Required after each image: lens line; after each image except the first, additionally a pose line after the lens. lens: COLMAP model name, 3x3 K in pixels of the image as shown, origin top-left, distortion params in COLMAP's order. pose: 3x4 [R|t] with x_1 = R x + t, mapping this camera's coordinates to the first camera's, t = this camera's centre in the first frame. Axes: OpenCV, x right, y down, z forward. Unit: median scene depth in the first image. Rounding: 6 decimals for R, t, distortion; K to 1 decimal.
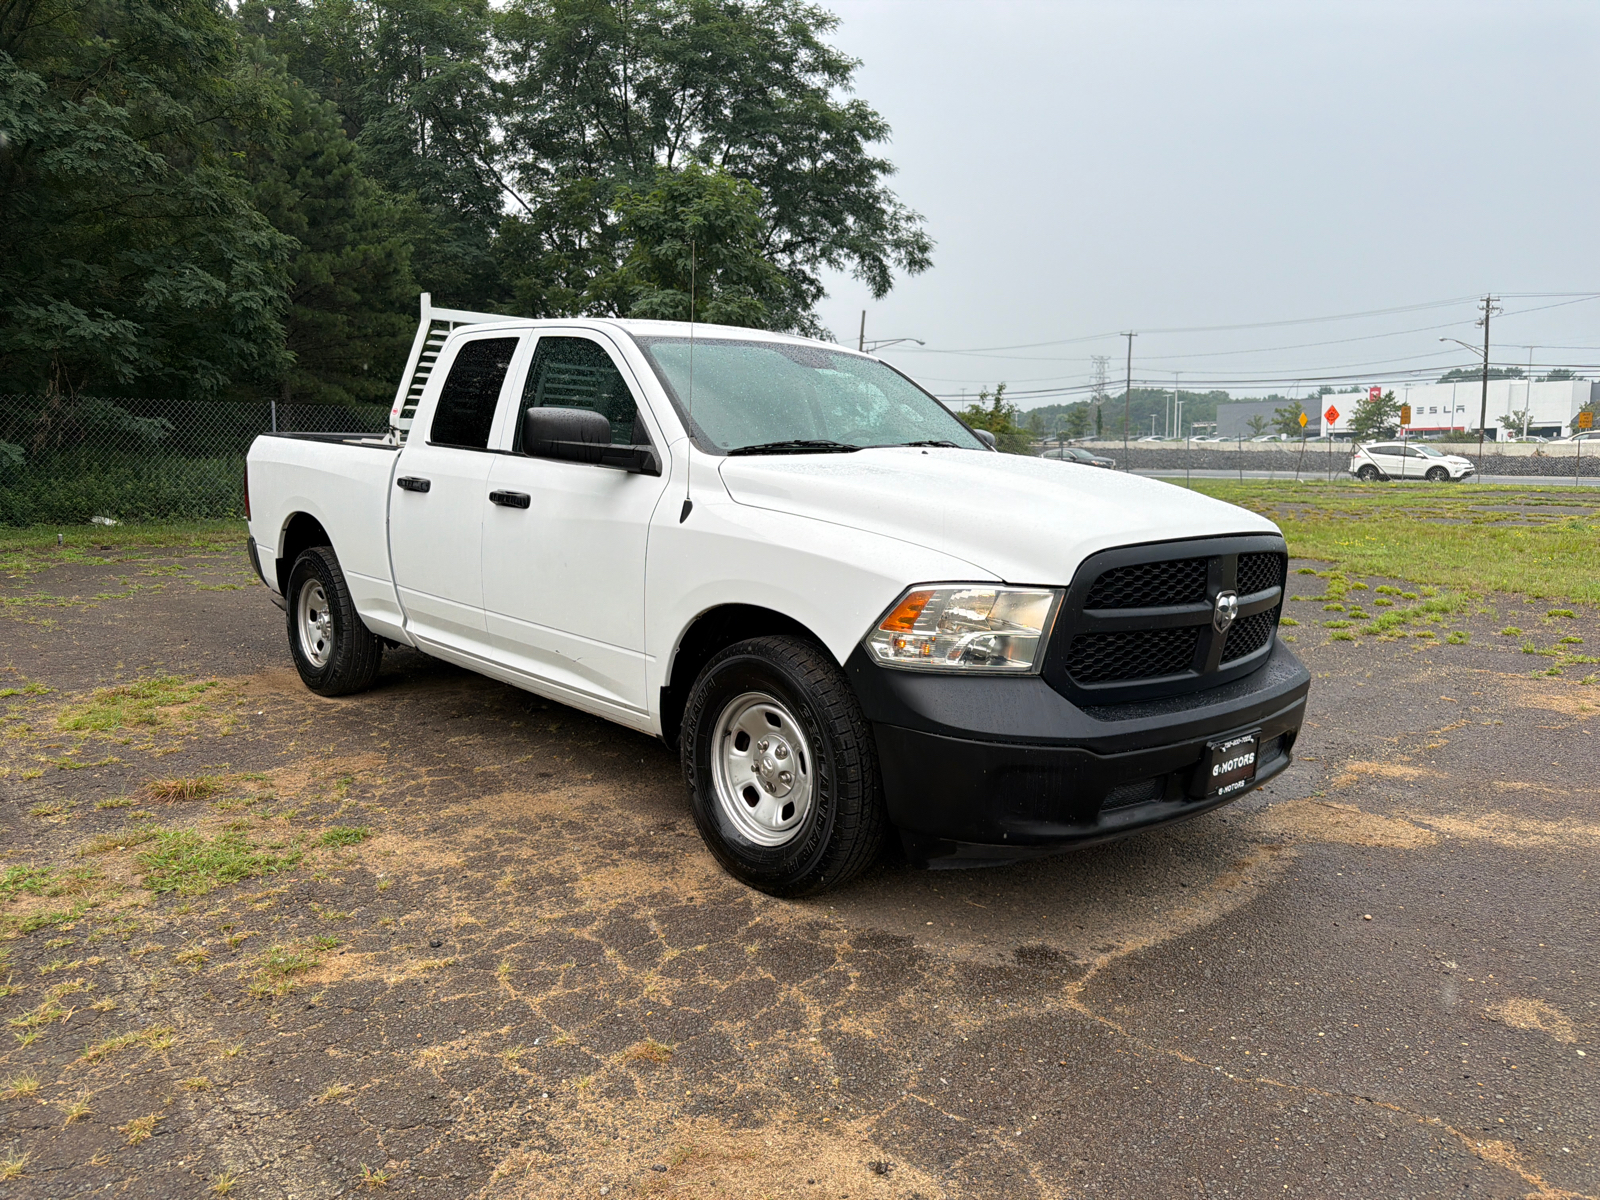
lens RADIAL K [[1137.6, 0, 800.0], [0, 1137.6, 600.0], [0, 0, 1]] dist [0.065332, -0.094333]
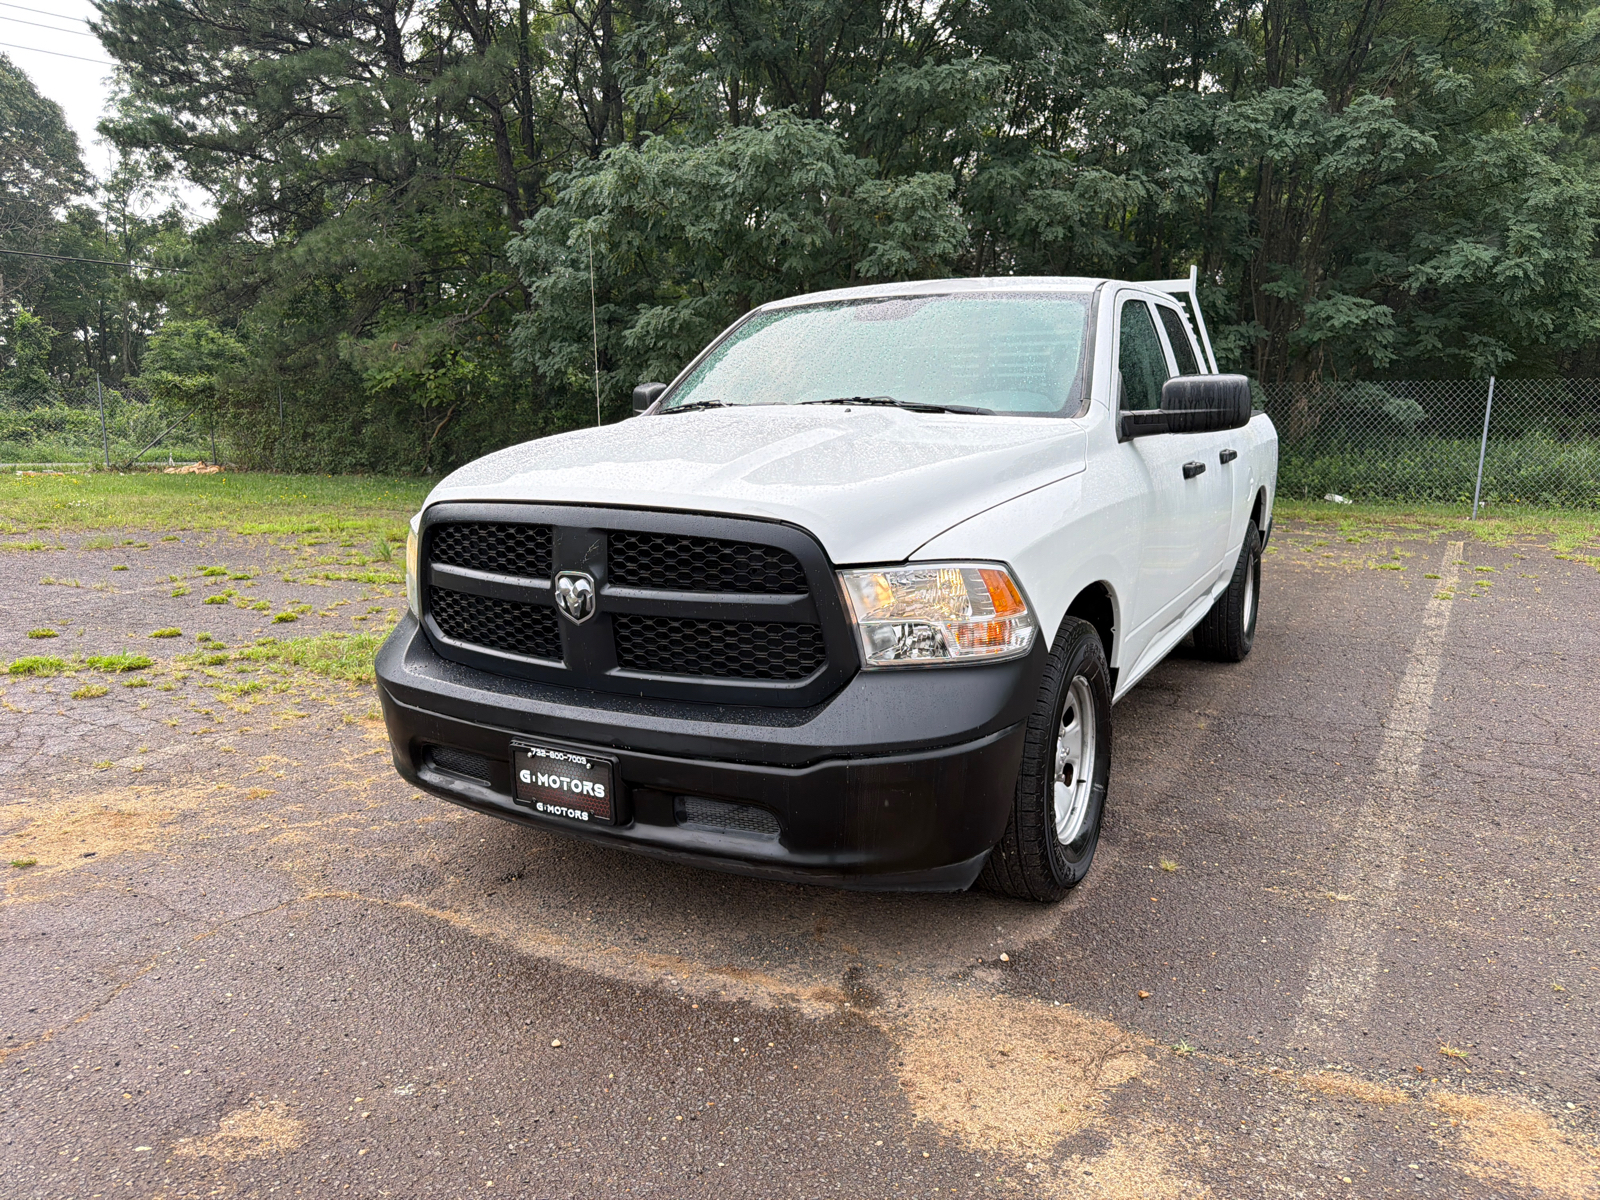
lens RADIAL K [[1137.6, 0, 800.0], [0, 1137.6, 600.0], [0, 0, 1]] dist [0.065332, -0.094333]
pose [[0.315486, 0.131218, -0.939814, 0.258475], [-0.121752, 0.987805, 0.097047, -0.018754], [0.941087, 0.083807, 0.327615, 0.193586]]
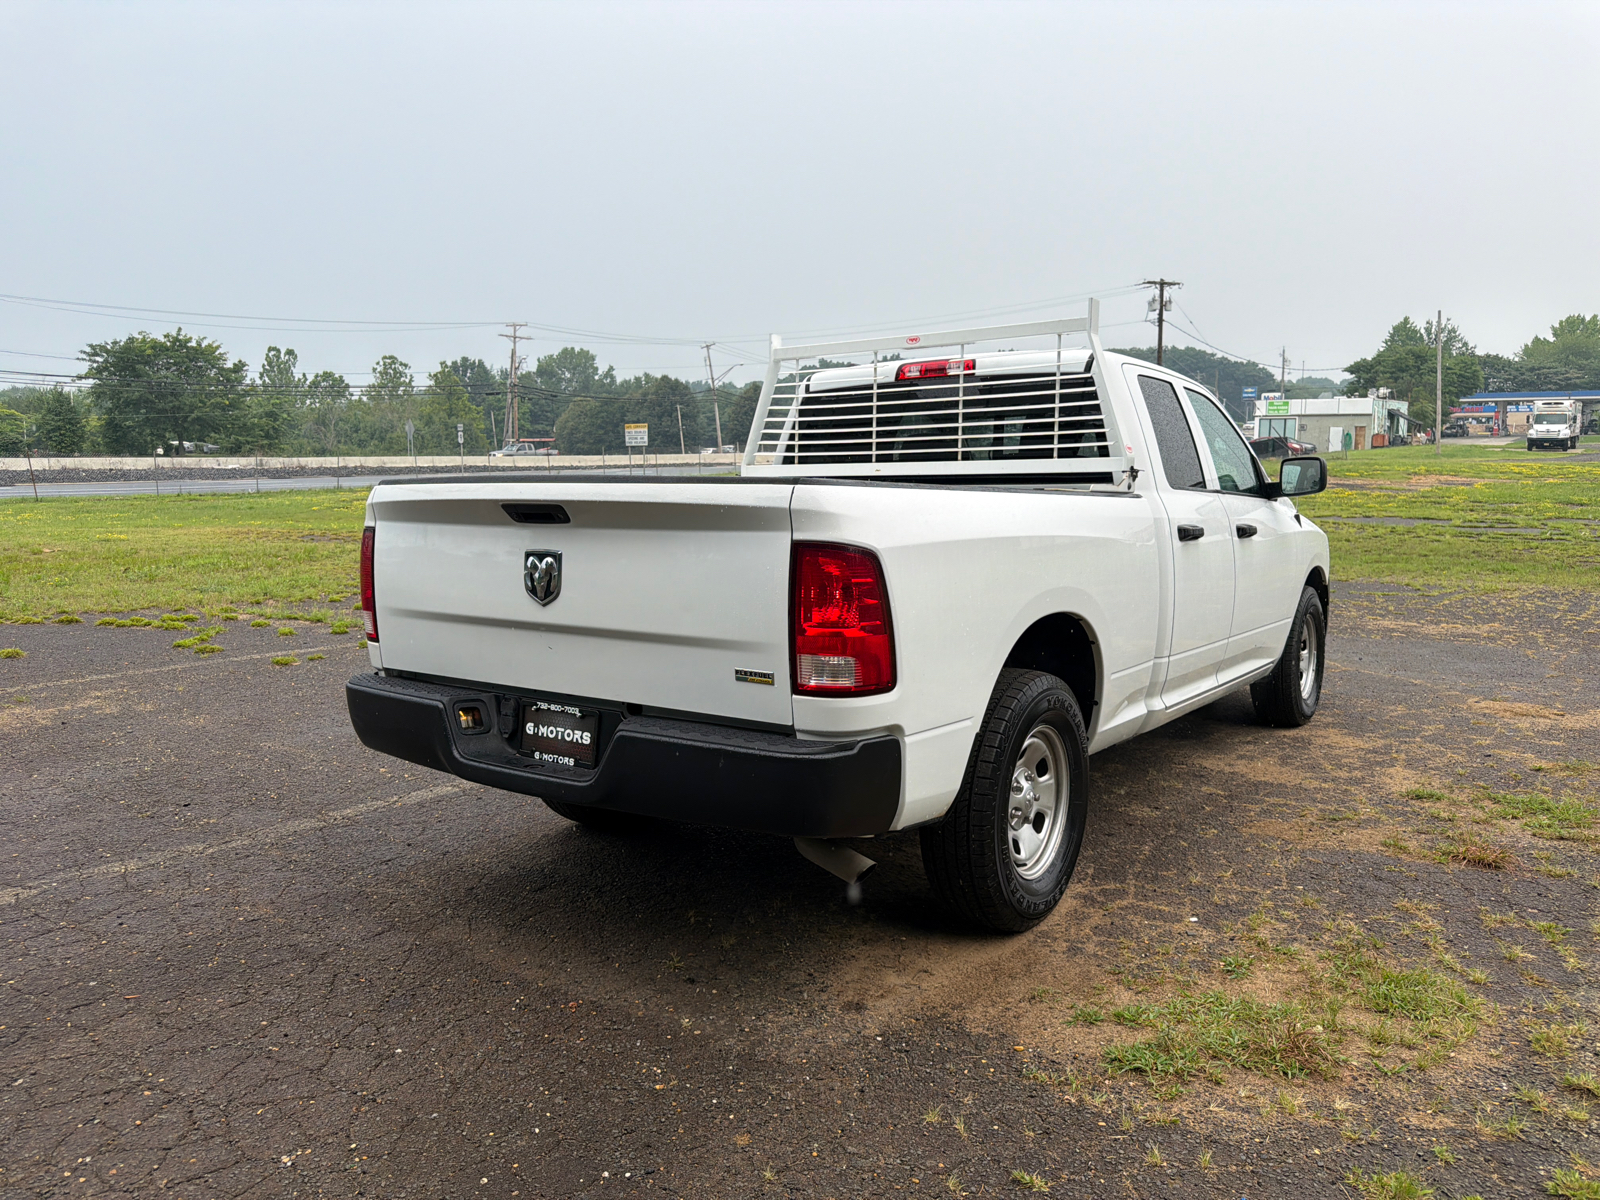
lens RADIAL K [[1137.6, 0, 800.0], [0, 1137.6, 600.0], [0, 0, 1]] dist [0.065332, -0.094333]
pose [[-0.184364, -0.120265, 0.975472, -0.375174], [0.128009, 0.981094, 0.145152, -0.070543], [-0.974486, 0.151630, -0.165484, 0.470167]]
